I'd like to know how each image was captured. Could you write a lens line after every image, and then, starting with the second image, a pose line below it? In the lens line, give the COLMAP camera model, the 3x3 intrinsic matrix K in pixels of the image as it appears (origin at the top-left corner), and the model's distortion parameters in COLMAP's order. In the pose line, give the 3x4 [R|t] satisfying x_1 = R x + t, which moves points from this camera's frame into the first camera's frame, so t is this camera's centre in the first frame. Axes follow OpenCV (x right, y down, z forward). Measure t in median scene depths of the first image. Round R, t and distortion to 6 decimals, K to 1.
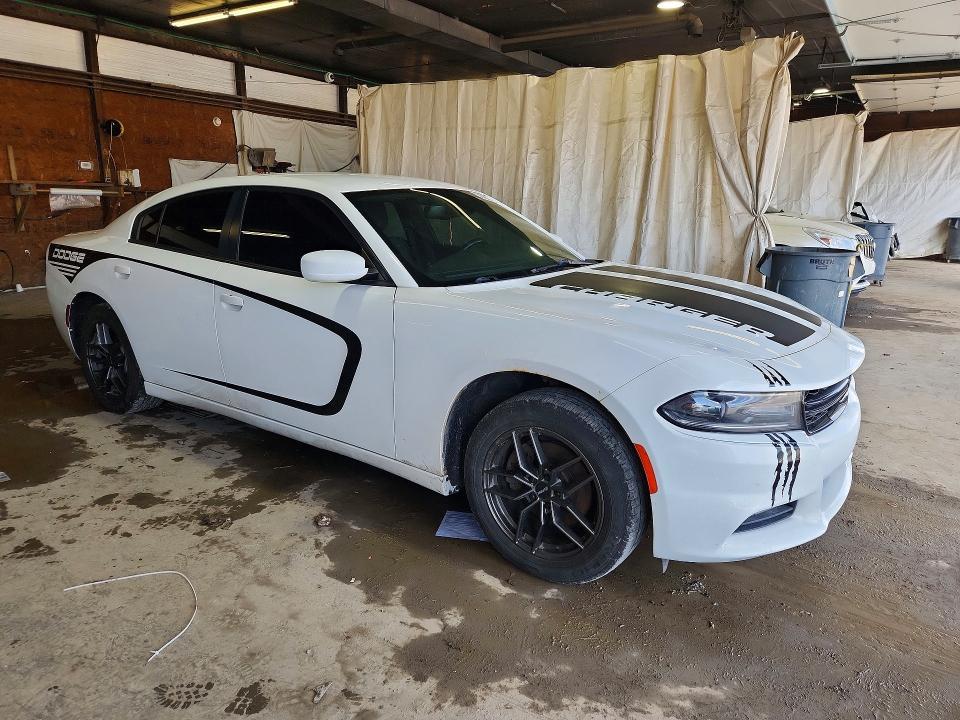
lens RADIAL K [[689.6, 0, 466.4], [0, 689.6, 373.6], [0, 0, 1]] dist [0.044749, -0.038684]
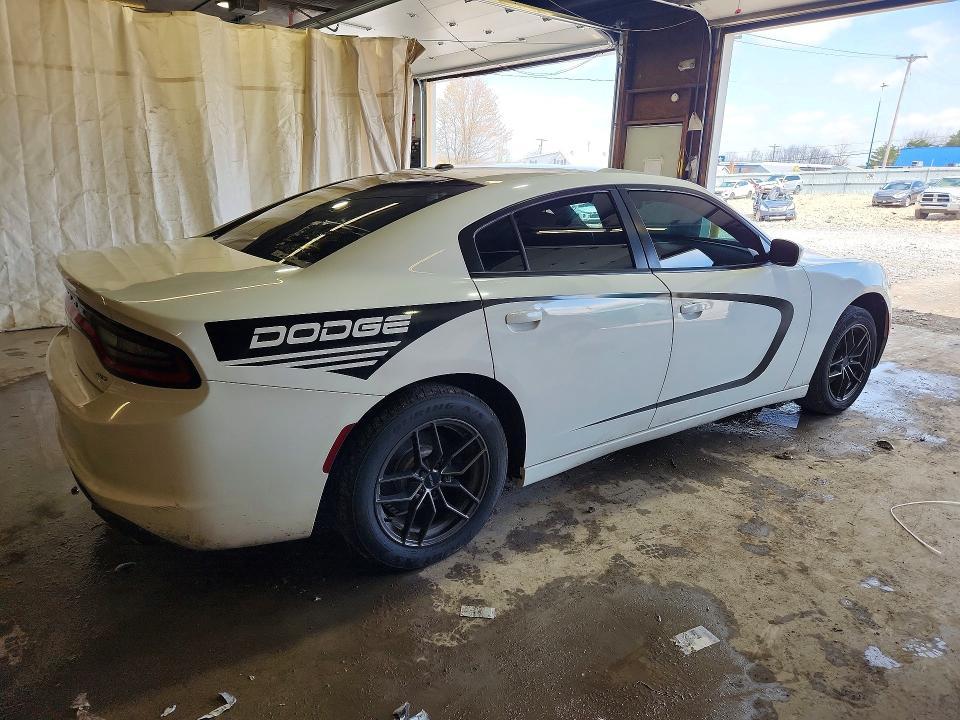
lens RADIAL K [[689.6, 0, 466.4], [0, 689.6, 373.6], [0, 0, 1]] dist [0.044749, -0.038684]
pose [[0.273391, -0.280191, 0.920191, -0.743756], [0.215245, 0.950197, 0.225378, -0.170437], [-0.937511, 0.136450, 0.320084, 0.557423]]
